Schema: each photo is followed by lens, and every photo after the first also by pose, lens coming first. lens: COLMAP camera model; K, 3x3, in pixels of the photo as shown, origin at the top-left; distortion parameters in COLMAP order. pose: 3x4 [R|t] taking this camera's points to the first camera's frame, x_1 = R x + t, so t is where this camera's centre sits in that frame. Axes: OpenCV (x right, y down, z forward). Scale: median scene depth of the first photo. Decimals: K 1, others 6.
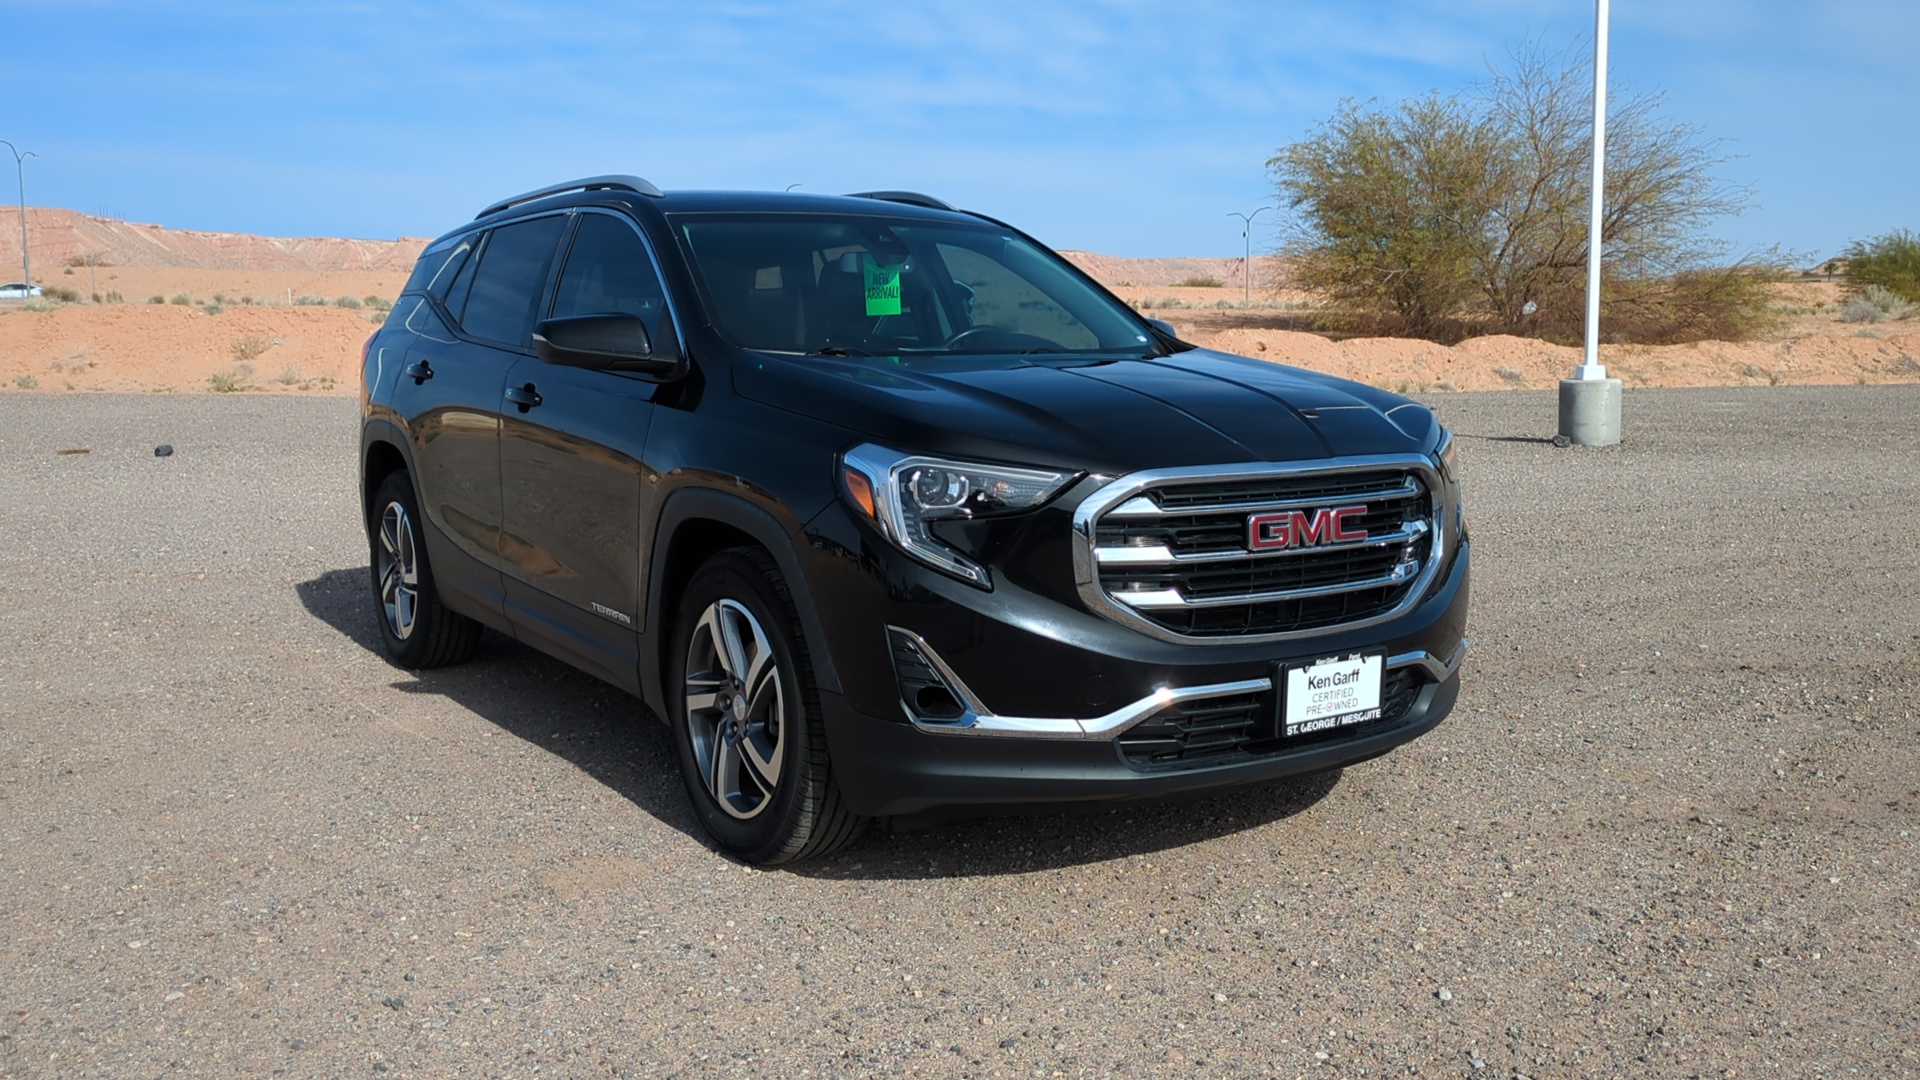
lens RADIAL K [[1681.6, 0, 960.0], [0, 1681.6, 540.0], [0, 0, 1]] dist [0.088971, -0.109182]
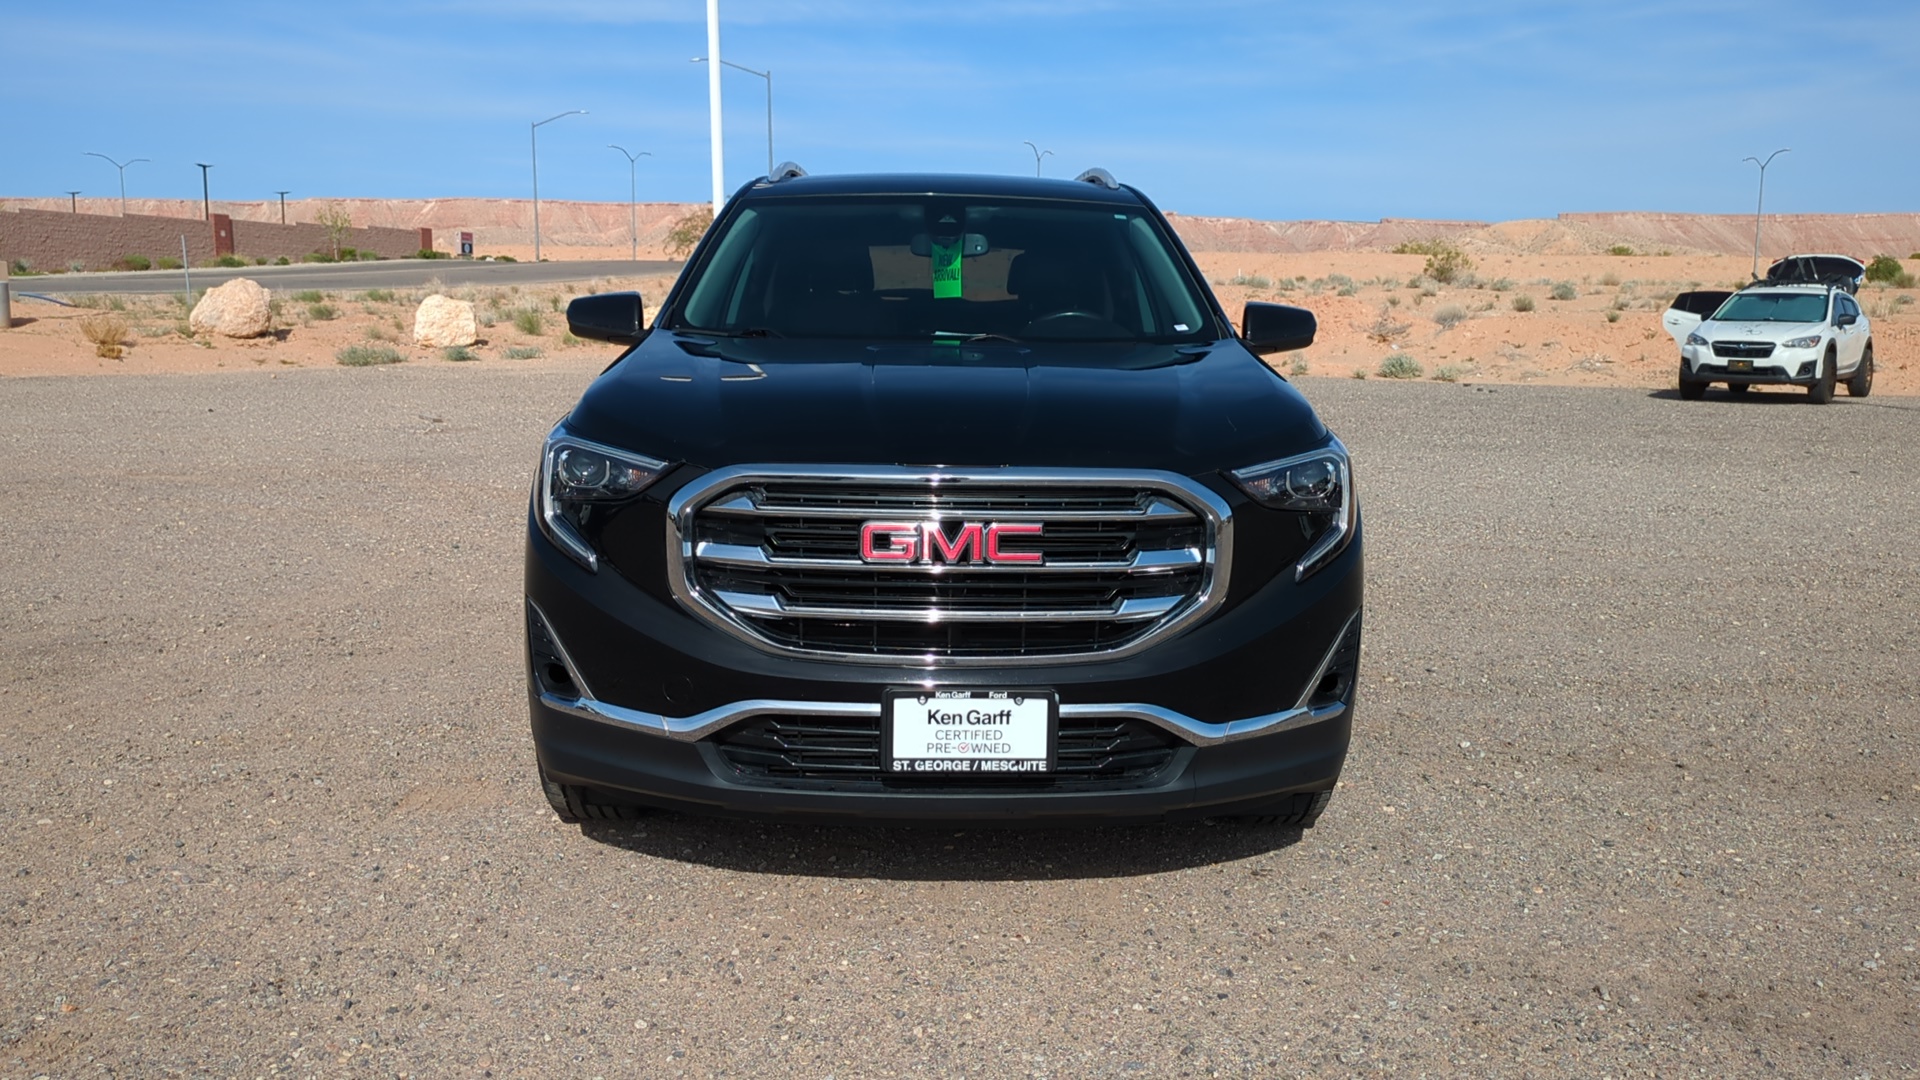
lens RADIAL K [[1681.6, 0, 960.0], [0, 1681.6, 540.0], [0, 0, 1]] dist [0.088971, -0.109182]
pose [[0.829265, 0.088796, -0.551755, 0.698013], [-0.082076, 0.995942, 0.036924, -0.041711], [0.552795, 0.014666, 0.833188, 0.268622]]
